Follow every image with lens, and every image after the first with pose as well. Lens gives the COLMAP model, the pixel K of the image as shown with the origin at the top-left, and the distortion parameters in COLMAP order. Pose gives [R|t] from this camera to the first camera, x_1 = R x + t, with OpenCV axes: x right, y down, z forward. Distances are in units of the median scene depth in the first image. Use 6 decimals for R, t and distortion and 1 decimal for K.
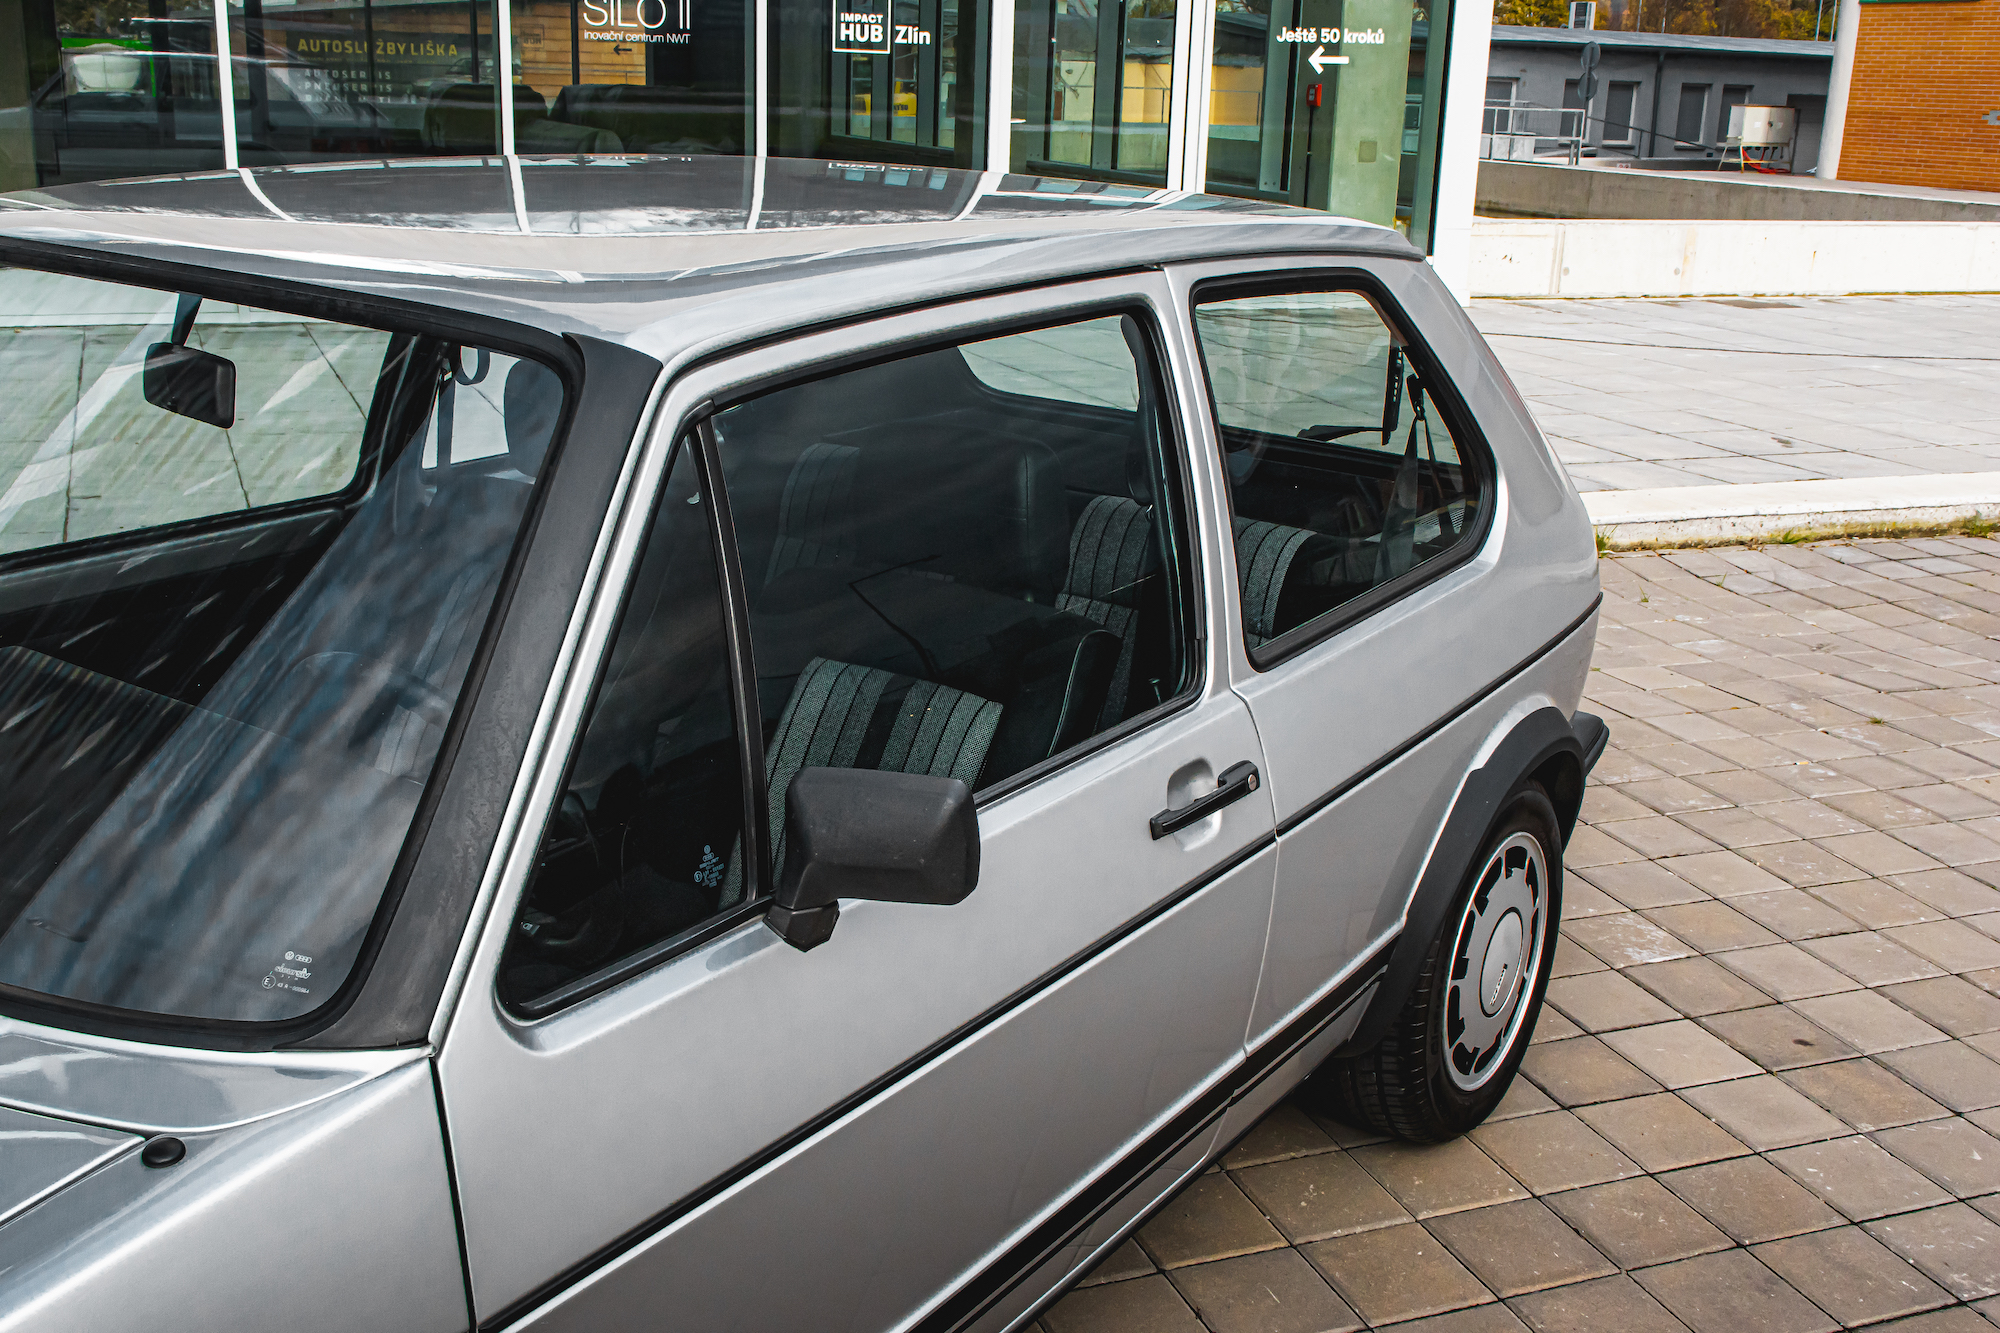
lens RADIAL K [[2072.1, 0, 1000.6], [0, 2072.1, 671.9], [0, 0, 1]] dist [0.013486, 0.000000]
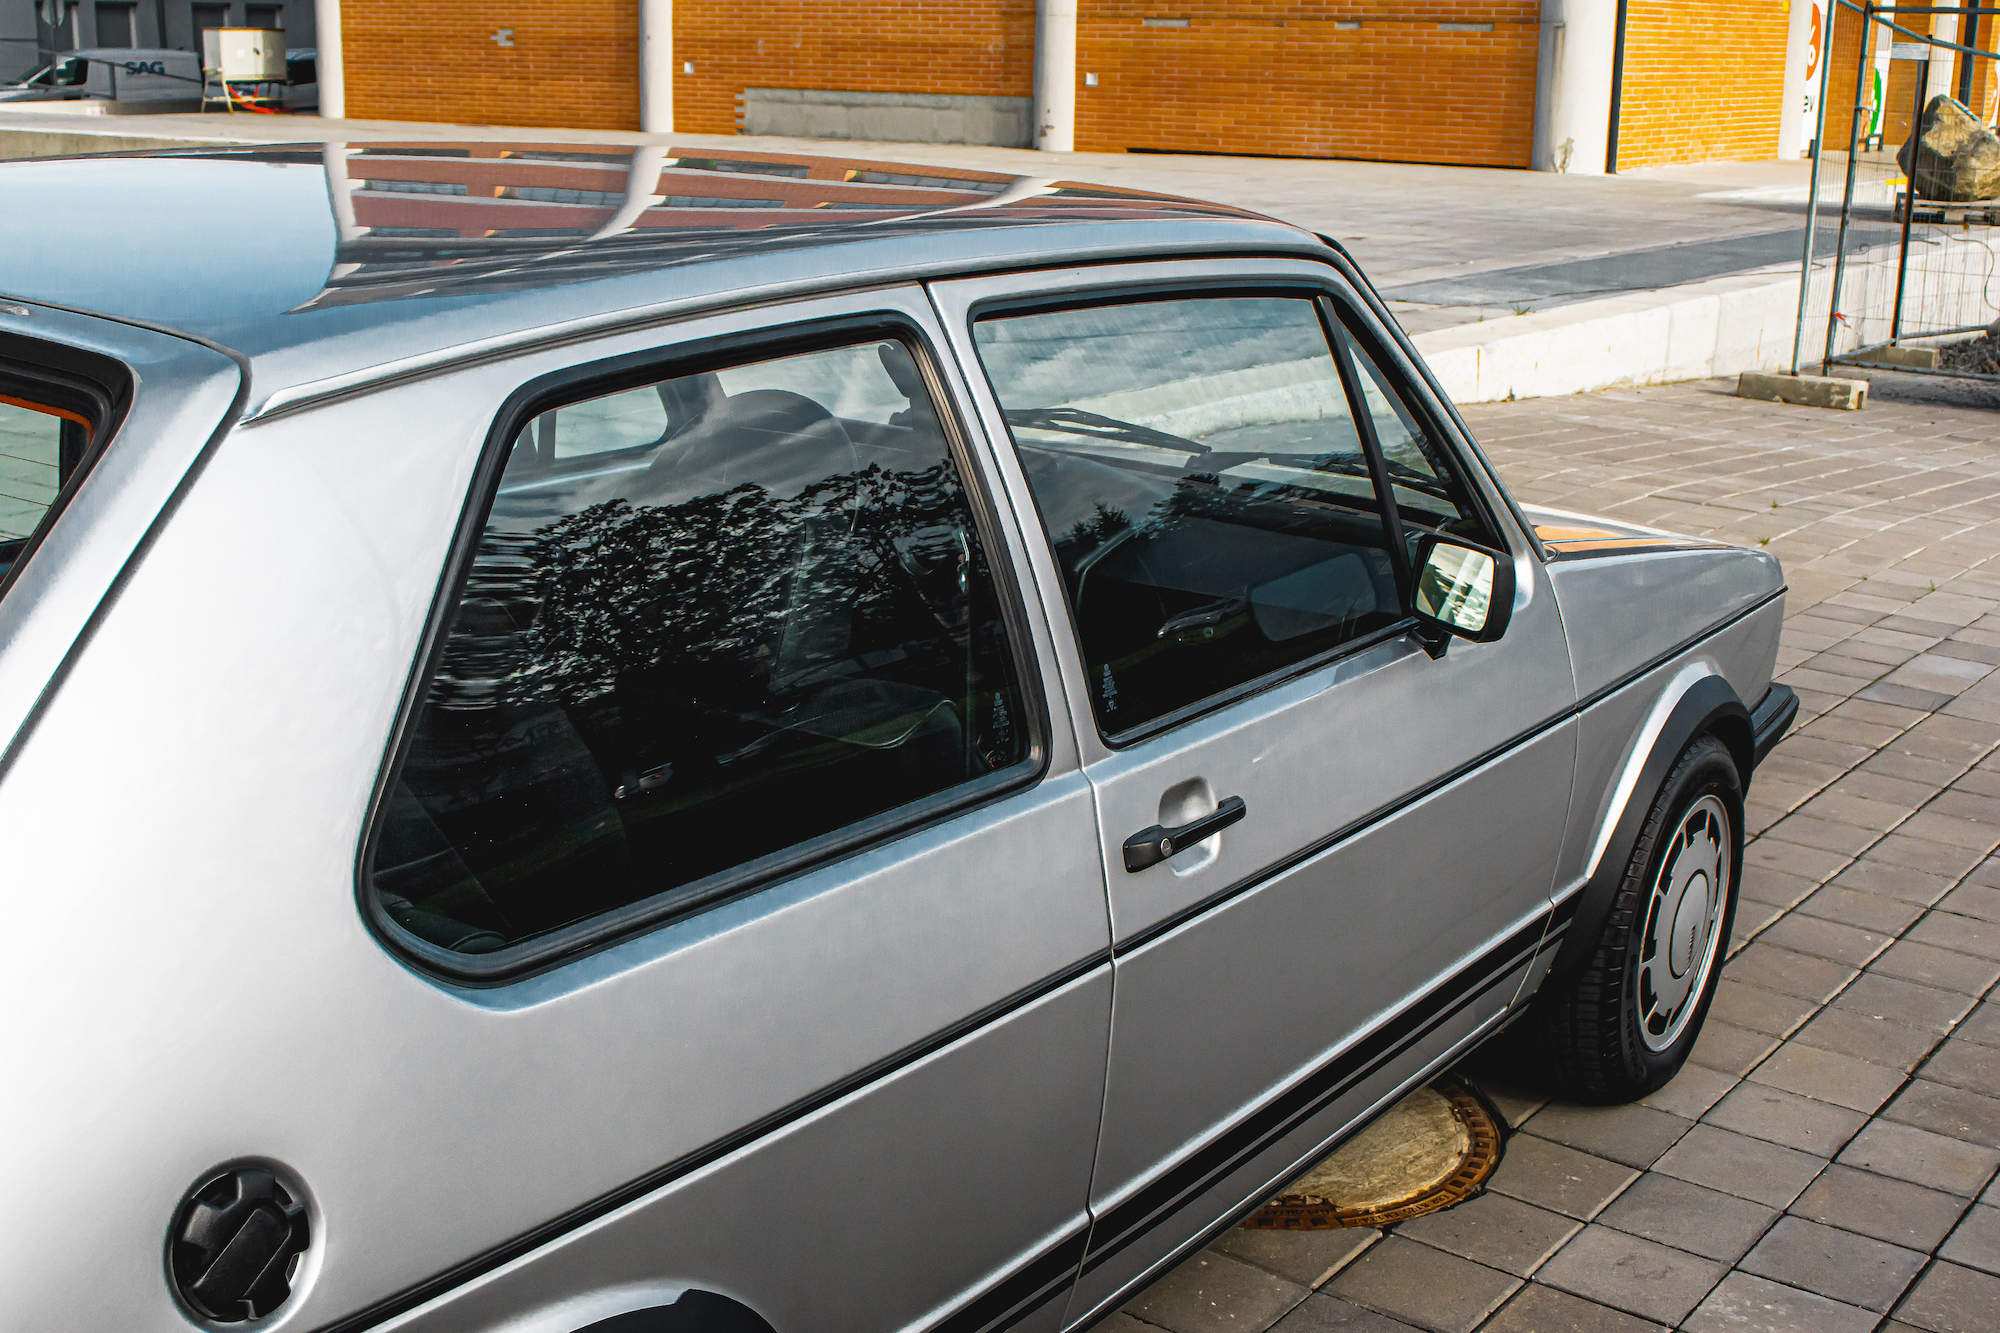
lens RADIAL K [[2564.2, 0, 994.7], [0, 2564.2, 667.9], [0, 0, 1]] dist [-0.008277, 0.000000]
pose [[0.843042, -0.149119, 0.516763, 0.226237], [0.160965, 0.986712, 0.022134, -0.032374], [-0.513197, 0.064521, 0.855843, 0.137093]]
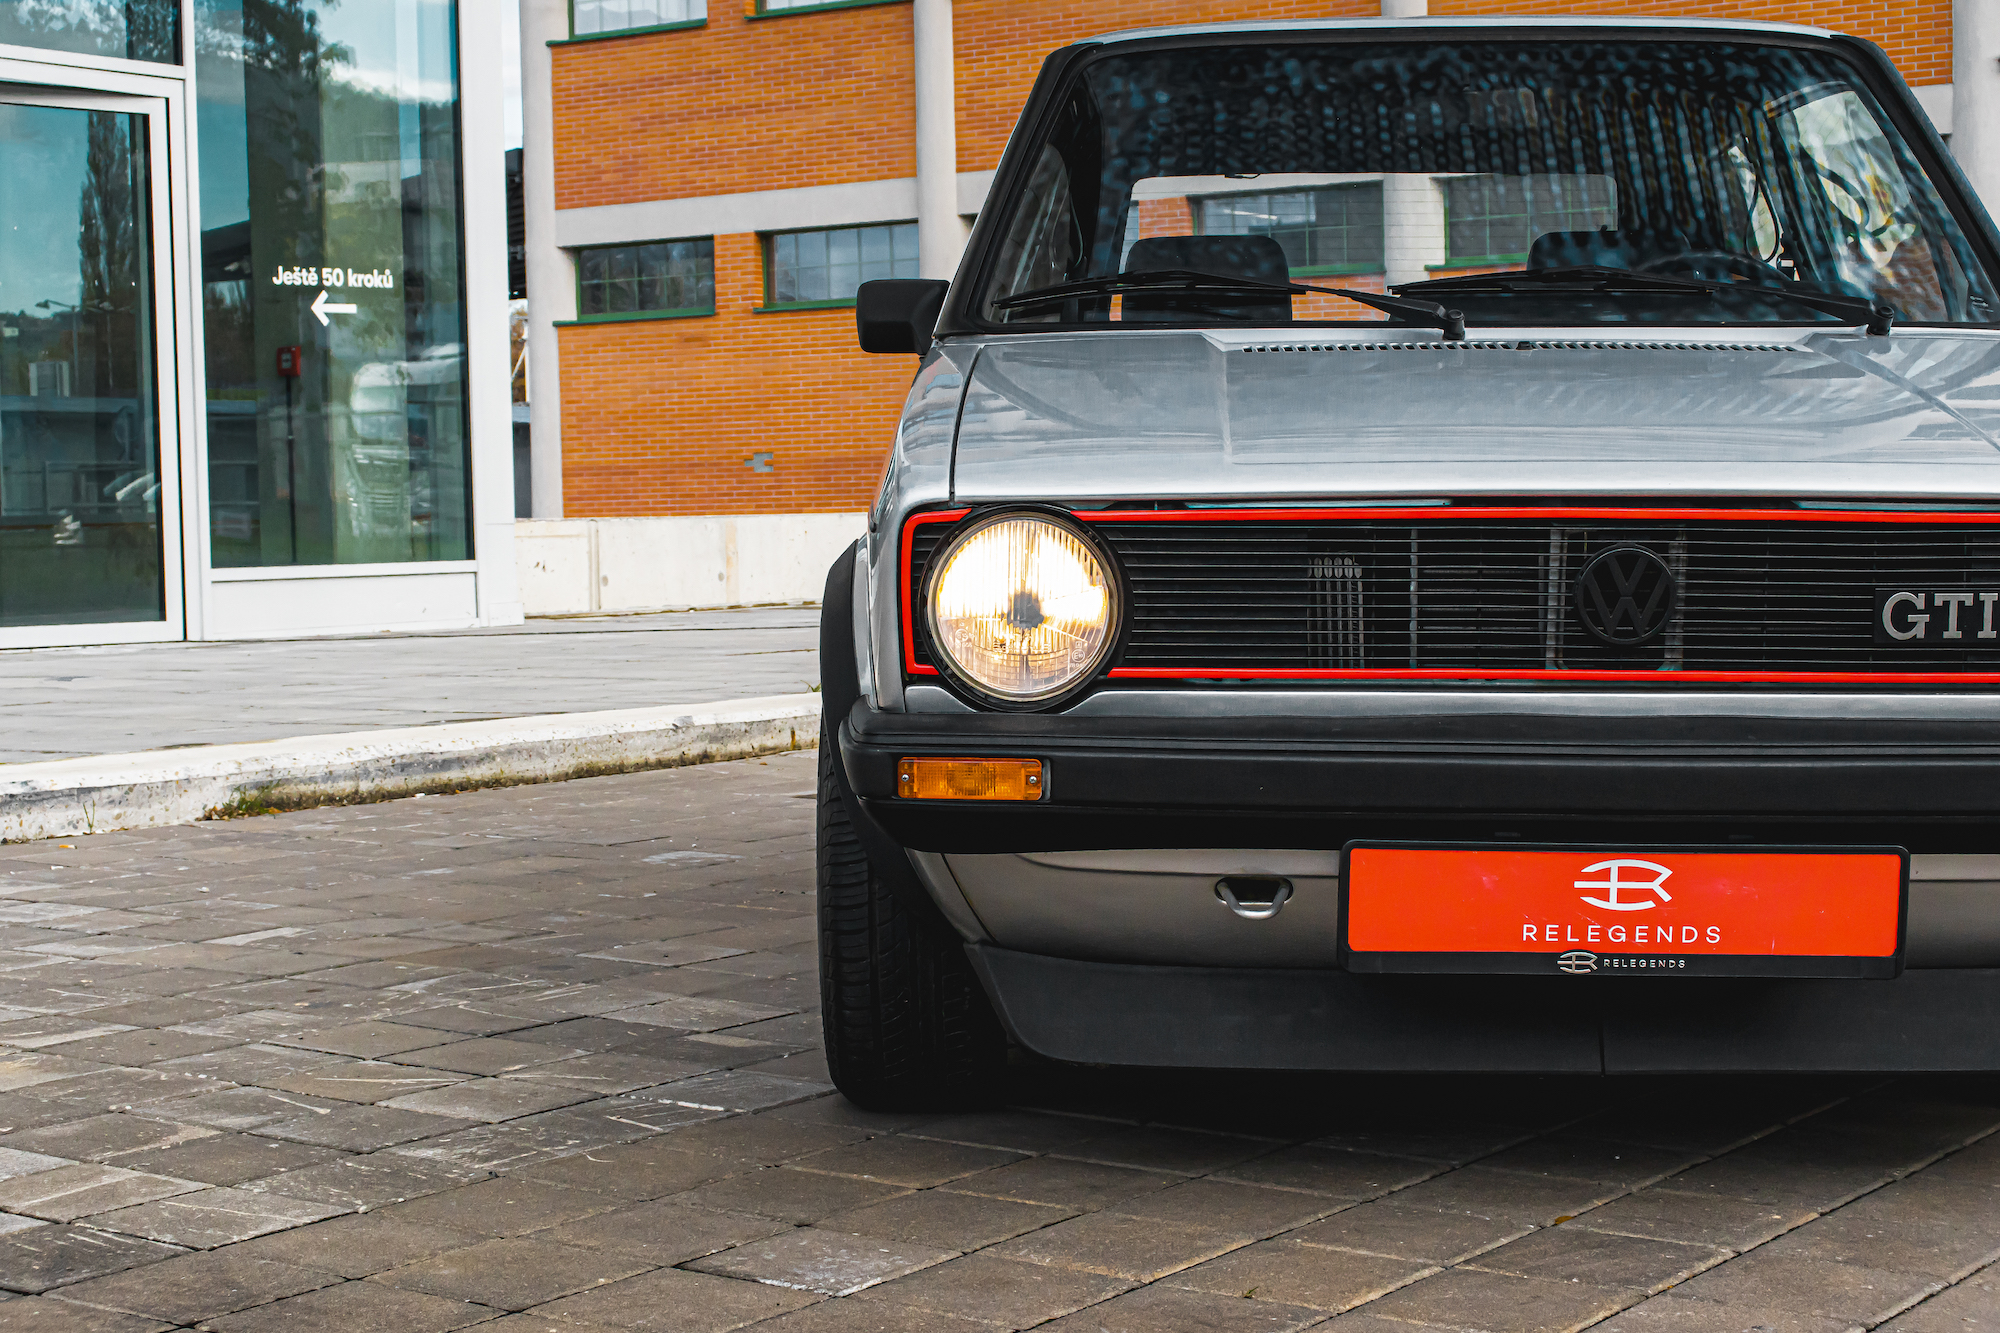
lens RADIAL K [[3447.3, 0, 1001.8], [0, 3447.3, 664.9], [0, 0, 1]] dist [-0.012233, 0.000000]
pose [[0.843459, -0.075853, 0.531812, -0.308976], [0.196187, 0.965095, -0.173503, 0.093583], [-0.500088, 0.250677, 0.828899, -0.124254]]
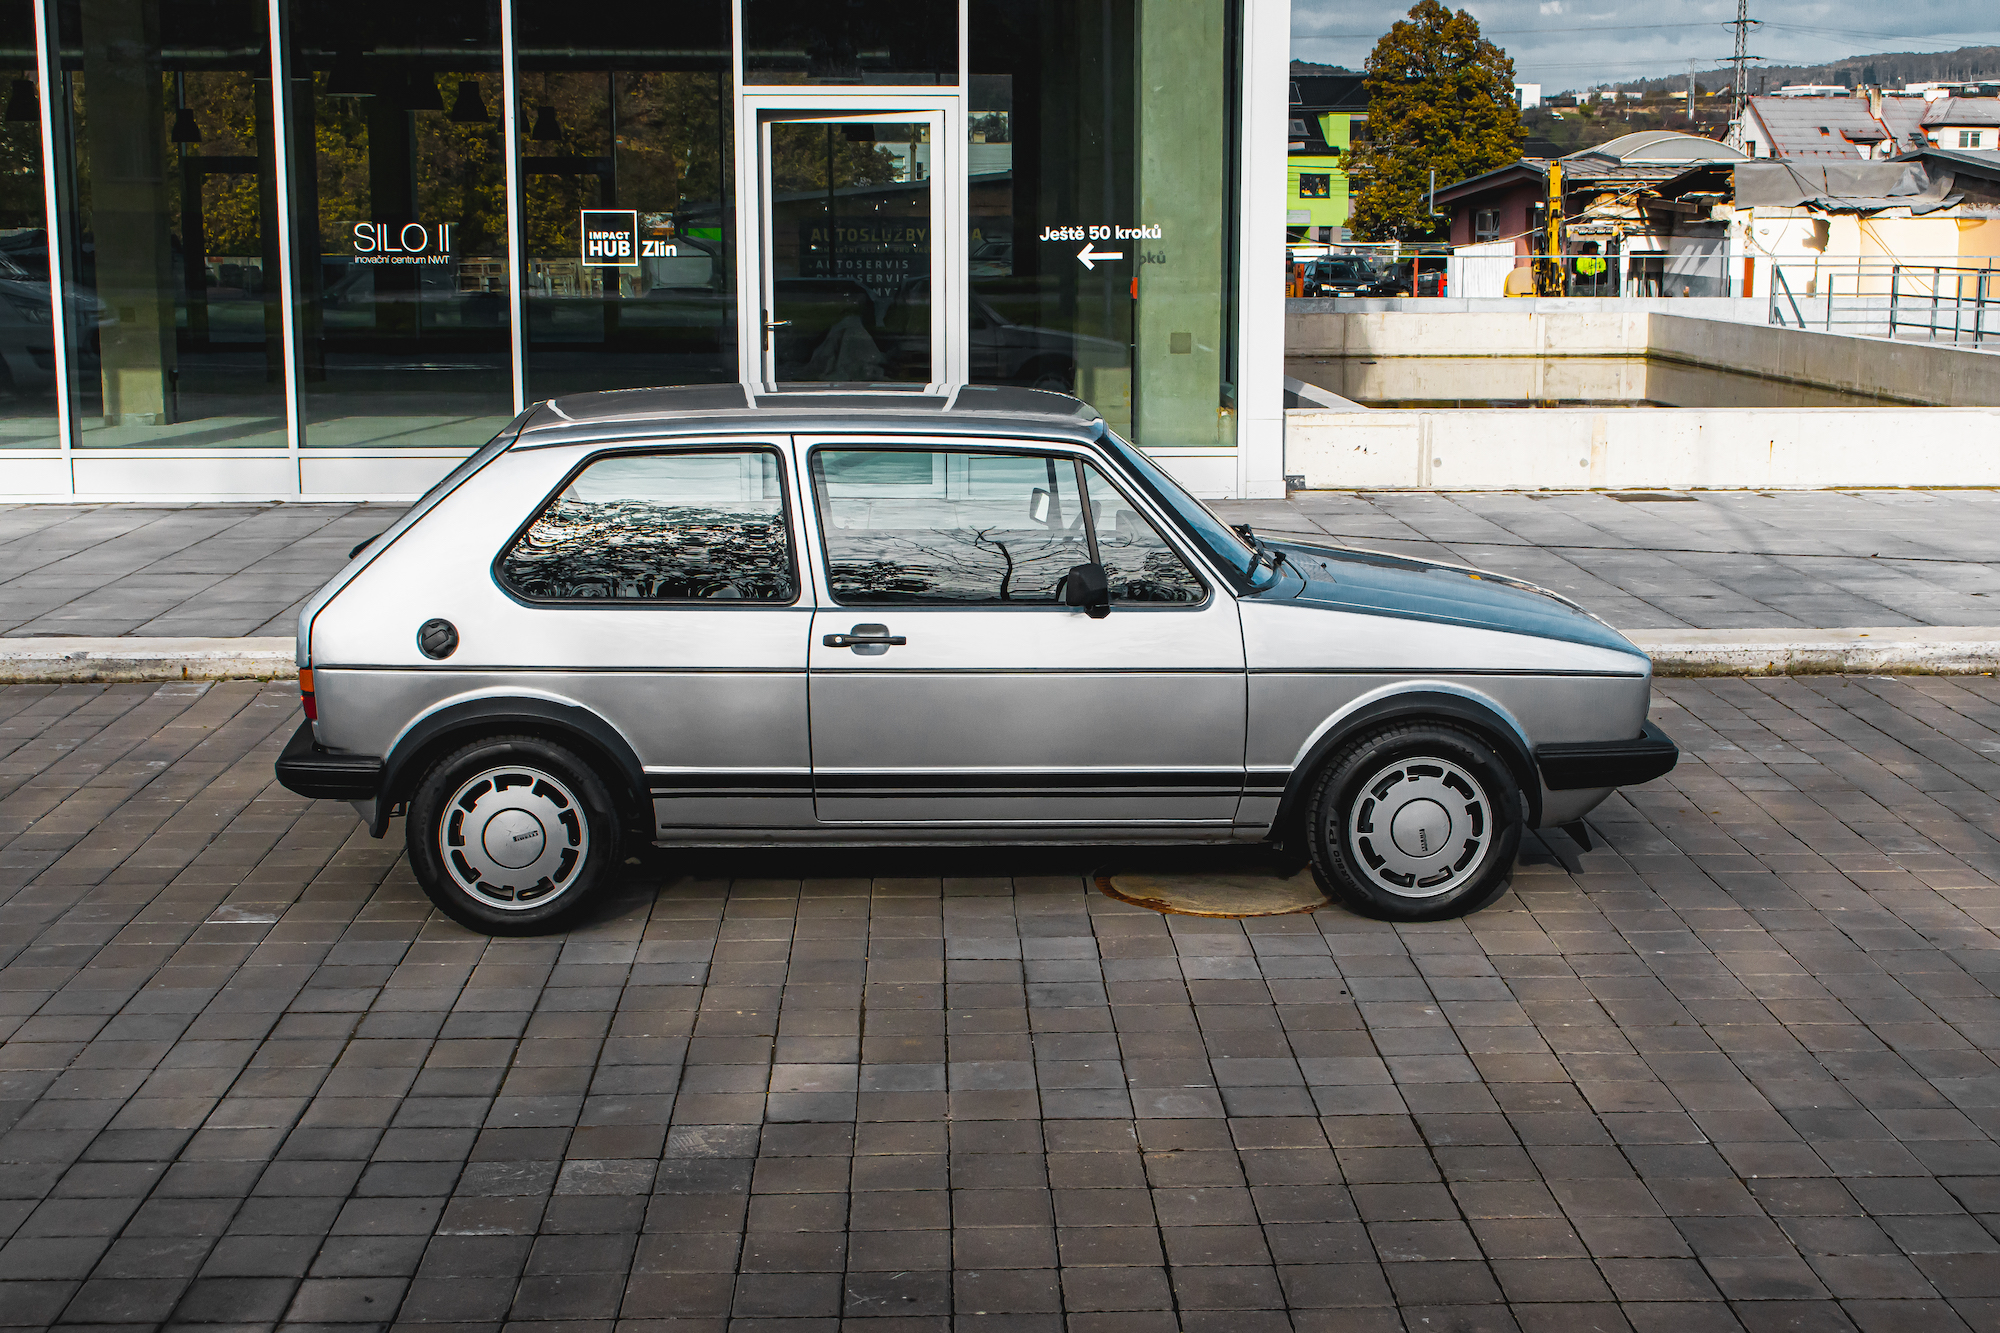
lens RADIAL K [[2696.1, 0, 1009.9], [0, 2696.1, 682.6], [0, 0, 1]] dist [-0.000957, 0.000000]
pose [[0.941436, 0.024415, -0.336306, 0.557741], [-0.063557, 0.992346, -0.105877, 0.053169], [0.331147, 0.121051, 0.935782, -0.217947]]
